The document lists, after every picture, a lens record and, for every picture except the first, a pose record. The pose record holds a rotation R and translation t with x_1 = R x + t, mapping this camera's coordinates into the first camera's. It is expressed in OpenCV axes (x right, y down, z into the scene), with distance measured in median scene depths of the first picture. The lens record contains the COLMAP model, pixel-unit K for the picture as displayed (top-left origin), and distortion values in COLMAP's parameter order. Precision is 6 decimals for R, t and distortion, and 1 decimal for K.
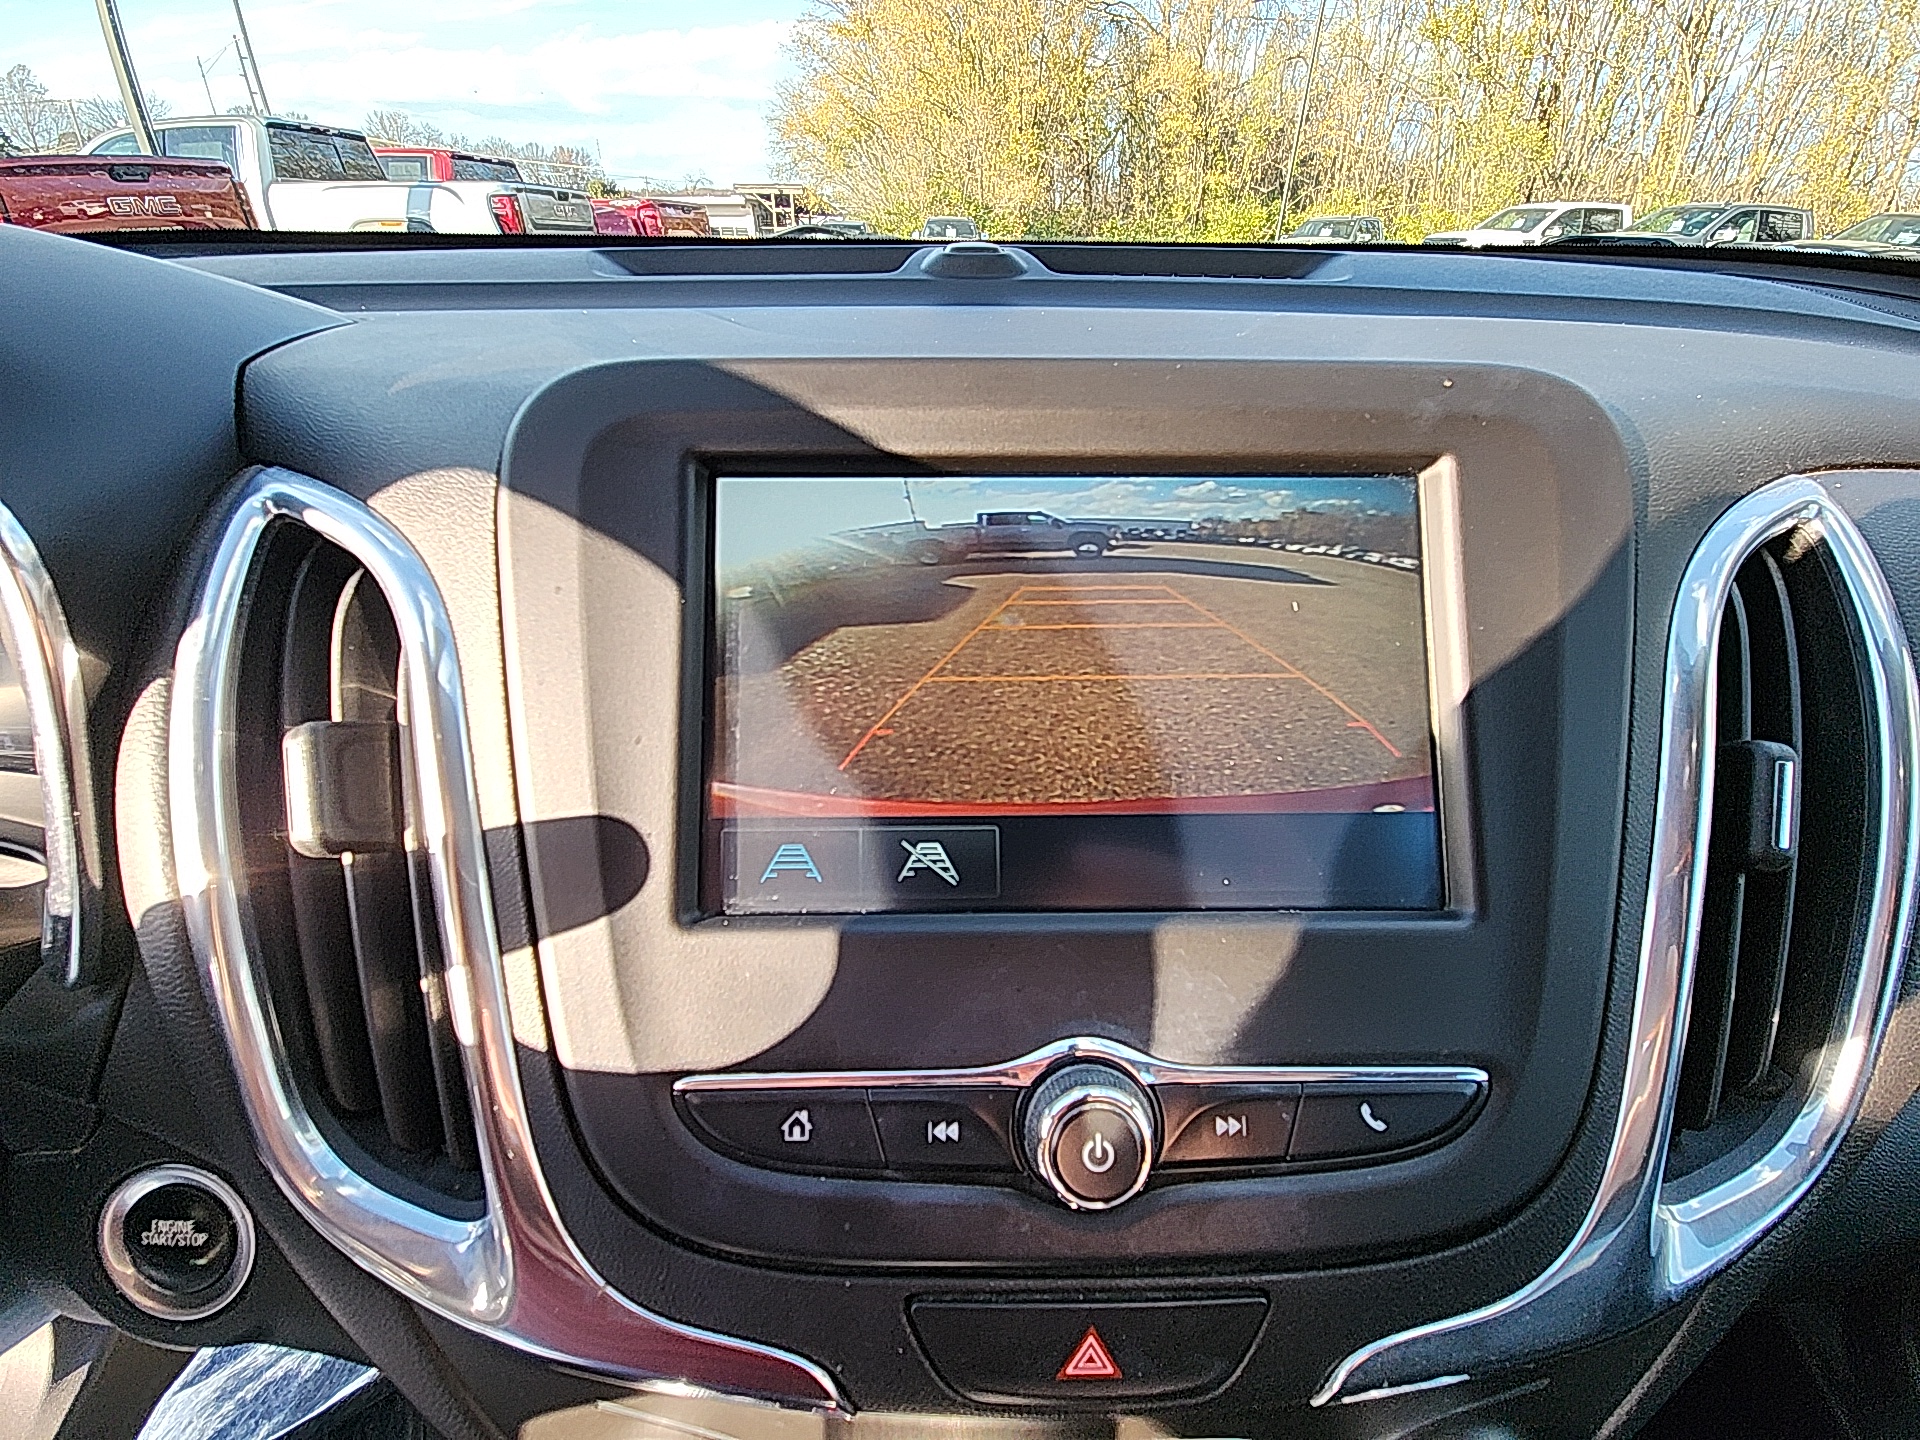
lens RADIAL K [[763.6, 0, 951.5], [0, 763.6, 713.7], [0, 0, 1]] dist [0.027561, -0.019213]
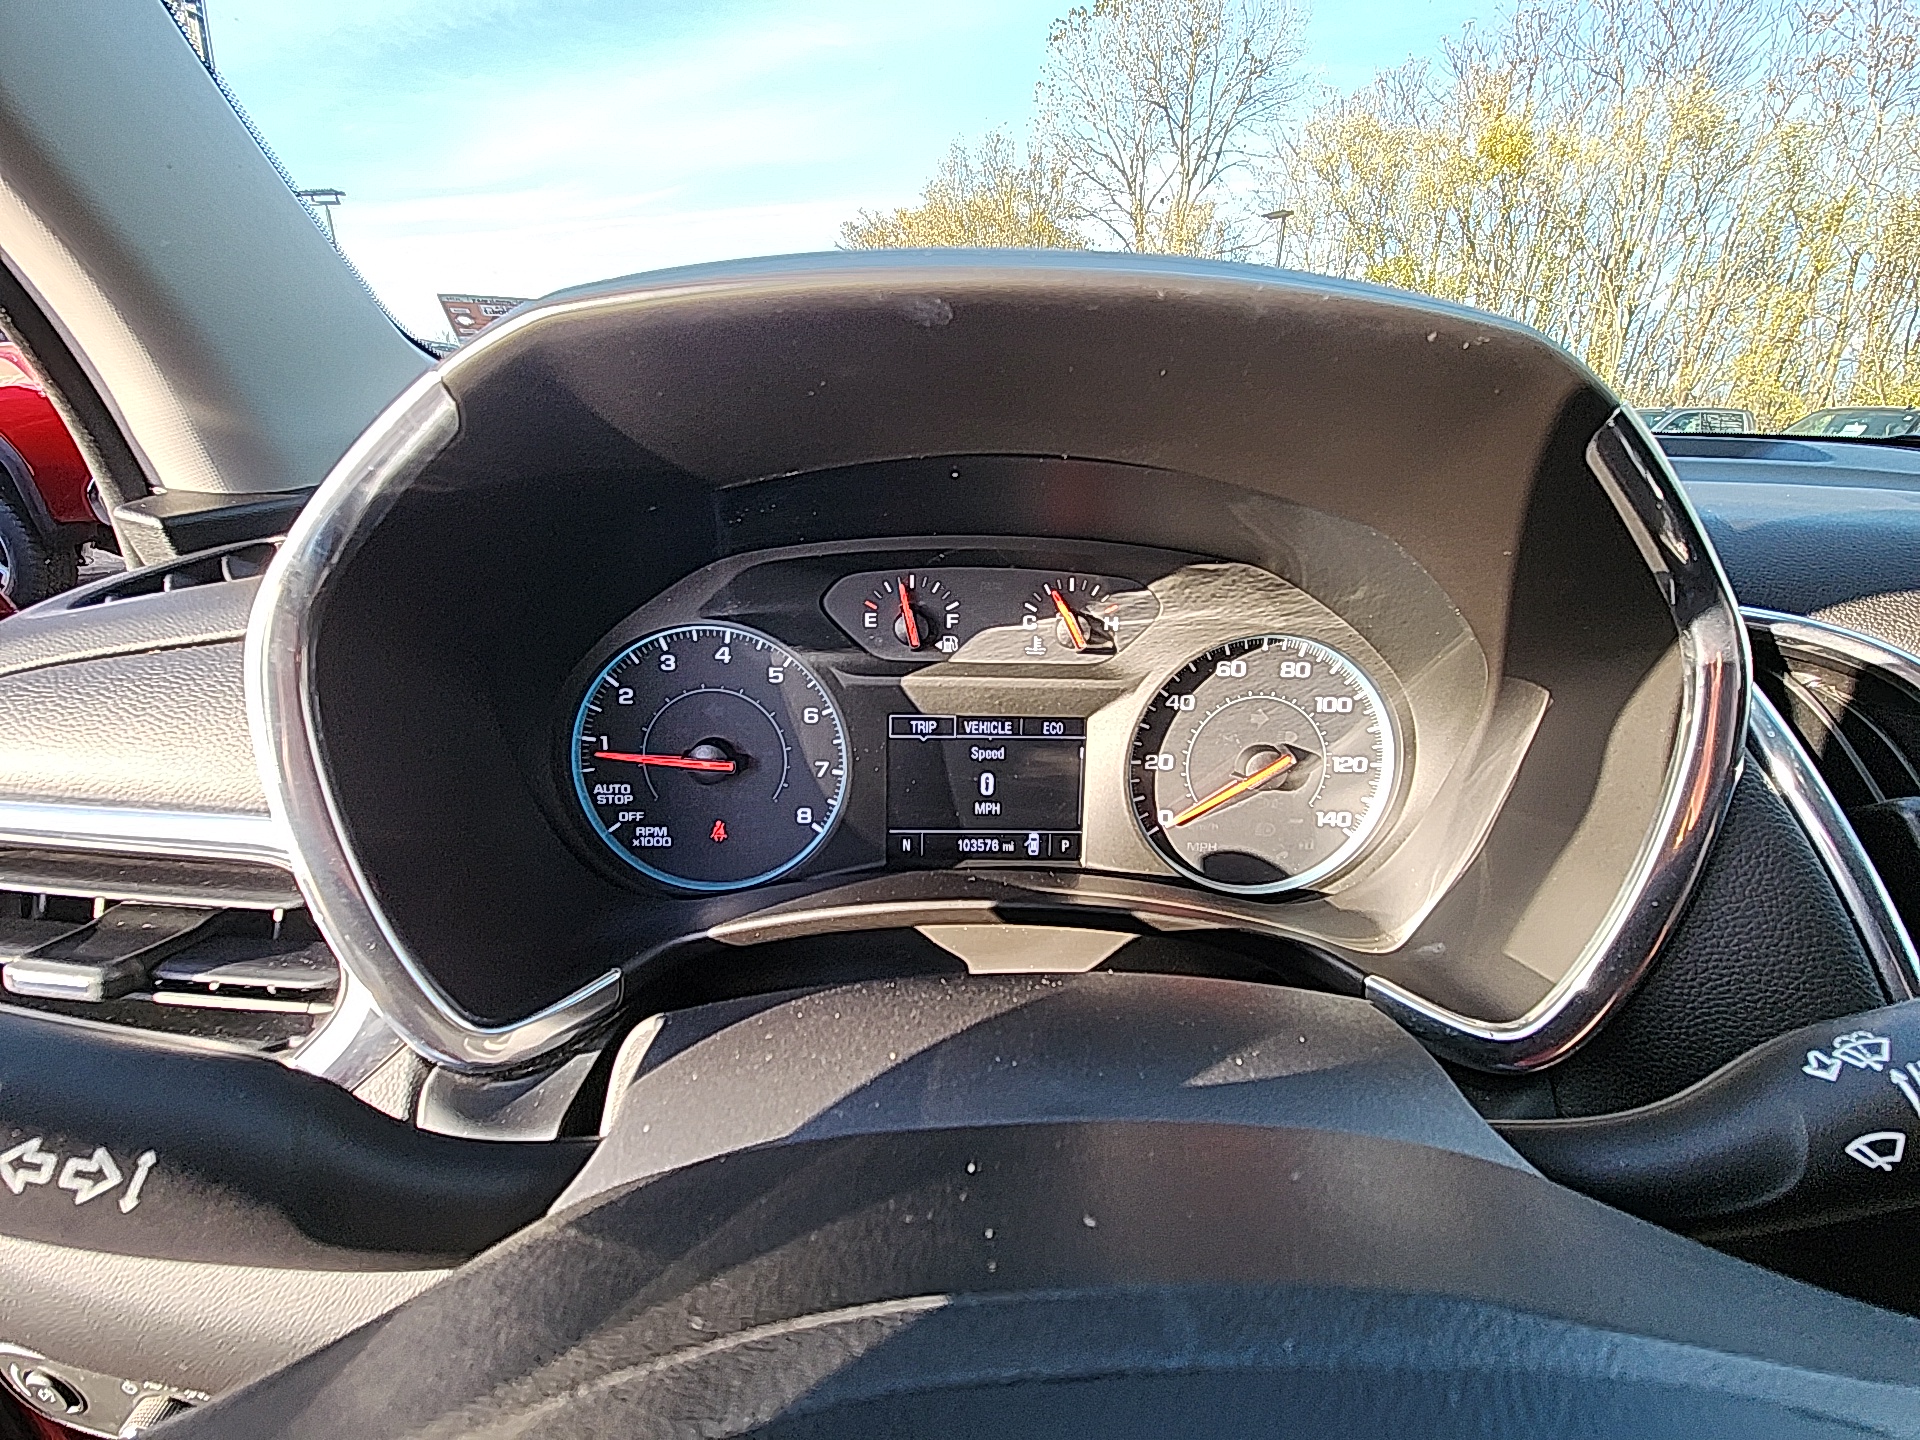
lens RADIAL K [[781.0, 0, 952.6], [0, 781.0, 712.5], [0, 0, 1]] dist [0.000492, -0.000241]
pose [[0.999975, 0.003832, 0.005893, -2.257723], [-0.002496, 0.977304, -0.211826, 0.133136], [-0.006571, 0.211806, 0.977290, -0.129077]]
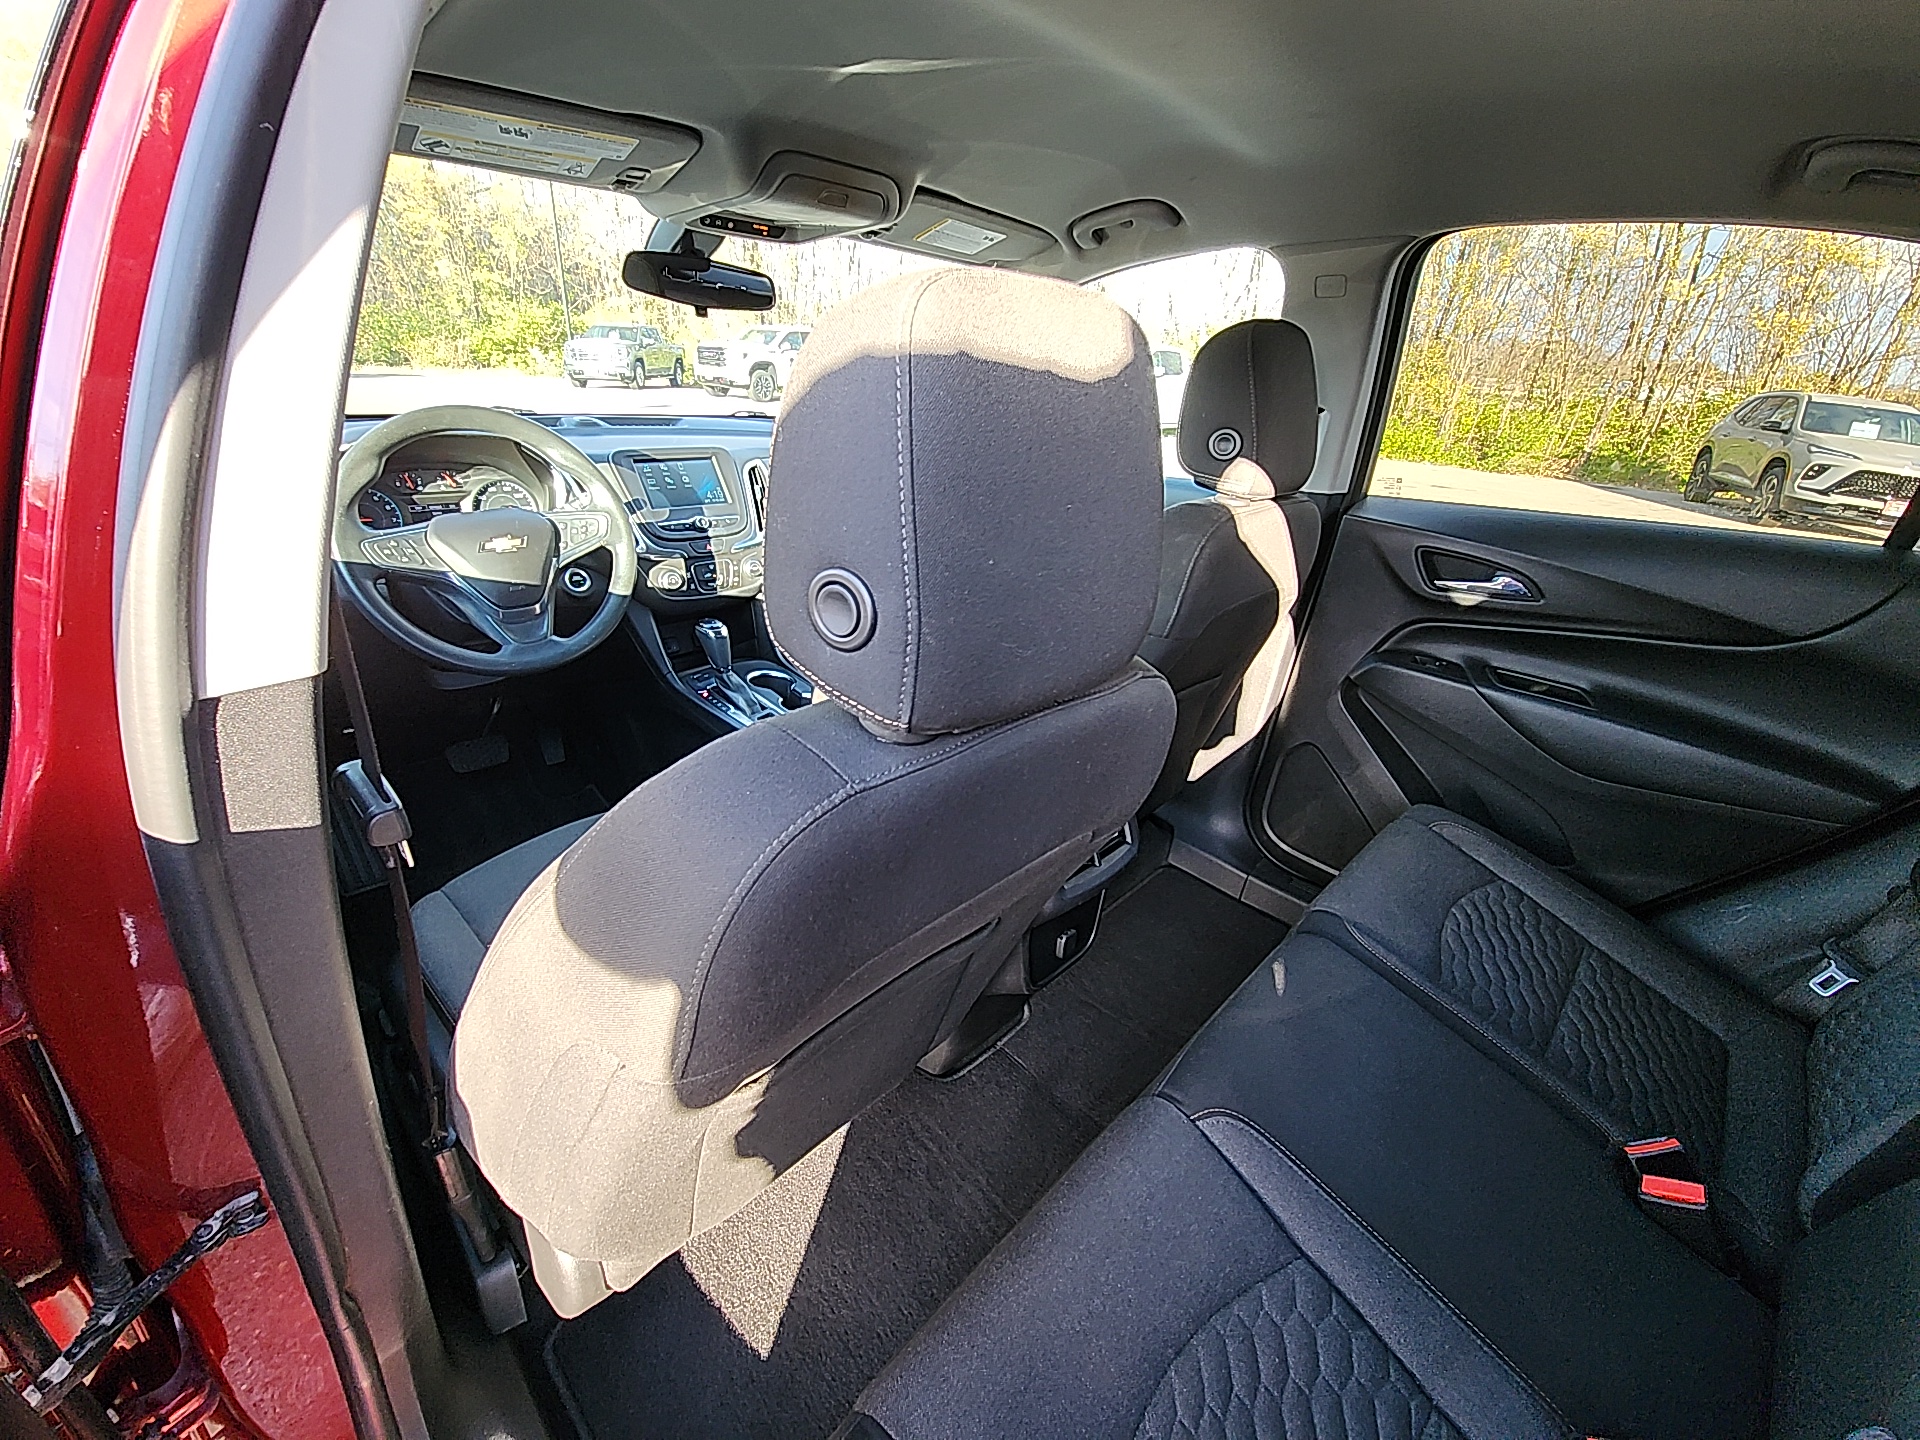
lens RADIAL K [[771.9, 0, 955.5], [0, 771.9, 707.7], [0, 0, 1]] dist [-0.001400, -0.000212]
pose [[0.713808, -0.256890, 0.651526, -3.988300], [0.322239, 0.946444, 0.020130, 3.190825], [-0.621804, 0.195579, 0.758359, -7.043241]]
